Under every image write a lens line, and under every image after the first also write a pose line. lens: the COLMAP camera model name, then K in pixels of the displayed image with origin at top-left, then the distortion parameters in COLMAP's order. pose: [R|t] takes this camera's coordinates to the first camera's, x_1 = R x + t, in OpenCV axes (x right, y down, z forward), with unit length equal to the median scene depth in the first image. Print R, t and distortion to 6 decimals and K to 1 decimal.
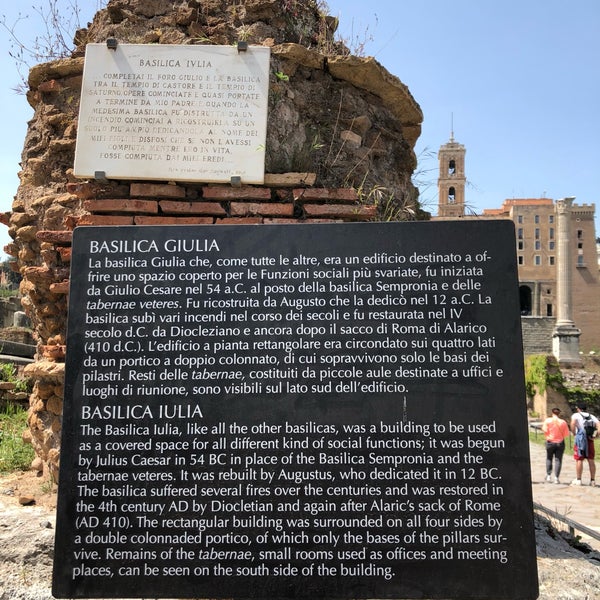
lens RADIAL K [[456.8, 0, 300.1], [0, 456.8, 460.3], [0, 0, 1]] dist [-0.050584, -0.009369]
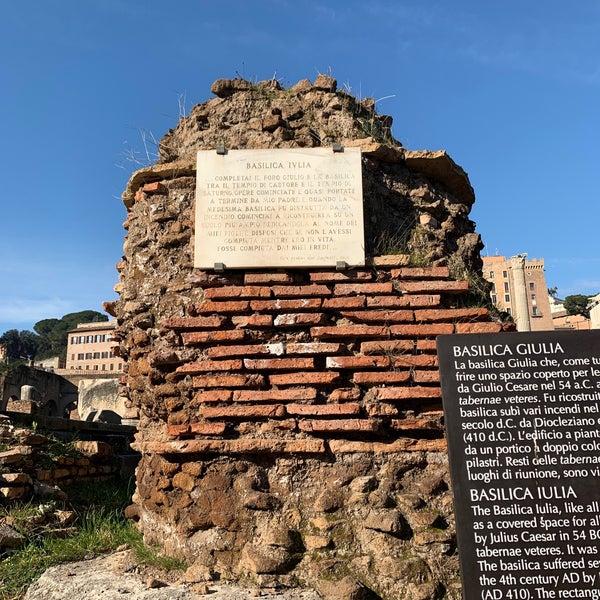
lens RADIAL K [[456.8, 0, 300.1], [0, 456.8, 460.3], [0, 0, 1]] dist [-0.050584, -0.009369]
pose [[0.996017, -0.023698, -0.085961, -0.784688], [0.012008, 0.990902, -0.134047, -0.043713], [0.088356, 0.132481, 0.987240, -0.166392]]
